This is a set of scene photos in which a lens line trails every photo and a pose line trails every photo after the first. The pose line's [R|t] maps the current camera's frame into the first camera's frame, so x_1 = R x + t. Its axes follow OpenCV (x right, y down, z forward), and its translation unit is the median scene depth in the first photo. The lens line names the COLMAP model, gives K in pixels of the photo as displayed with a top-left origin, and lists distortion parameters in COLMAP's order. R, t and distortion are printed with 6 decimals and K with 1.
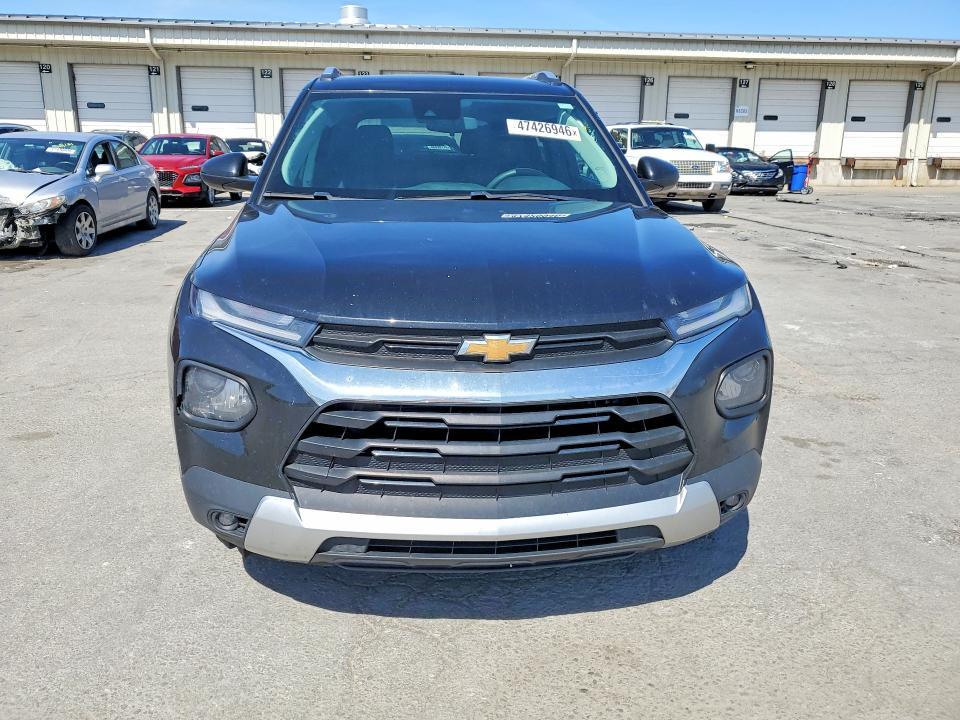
lens RADIAL K [[777.6, 0, 512.3], [0, 777.6, 363.6], [0, 0, 1]] dist [-0.016294, 0.047228]
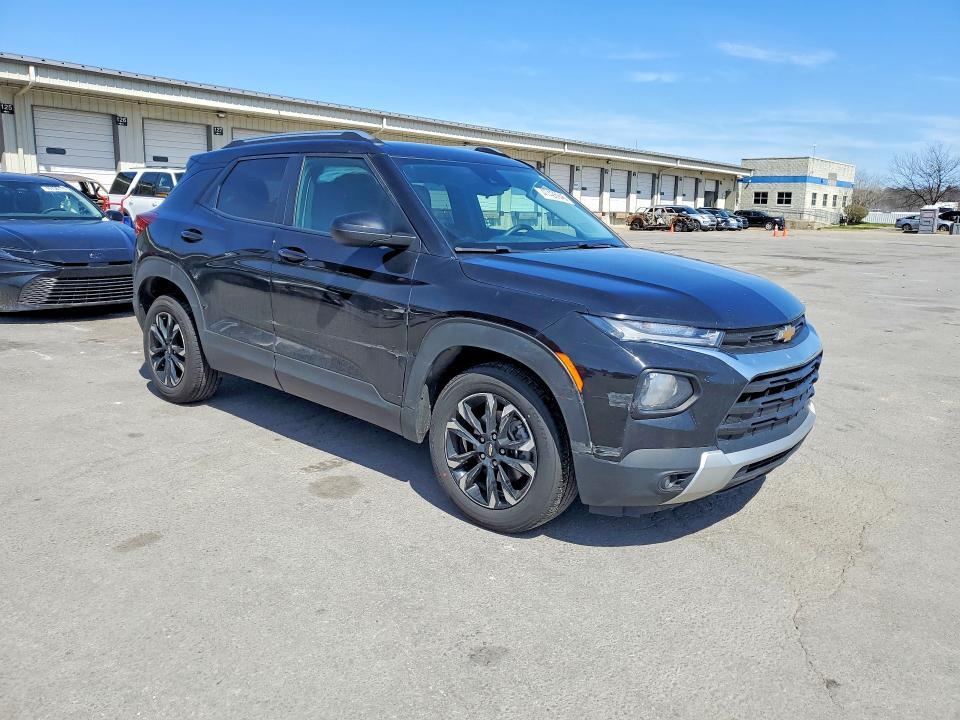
lens RADIAL K [[777.6, 0, 512.3], [0, 777.6, 363.6], [0, 0, 1]] dist [-0.016294, 0.047228]
pose [[0.706039, -0.129459, 0.696240, -0.193552], [0.164046, 0.986306, 0.017039, -0.009711], [-0.688911, 0.102185, 0.717607, 0.021465]]
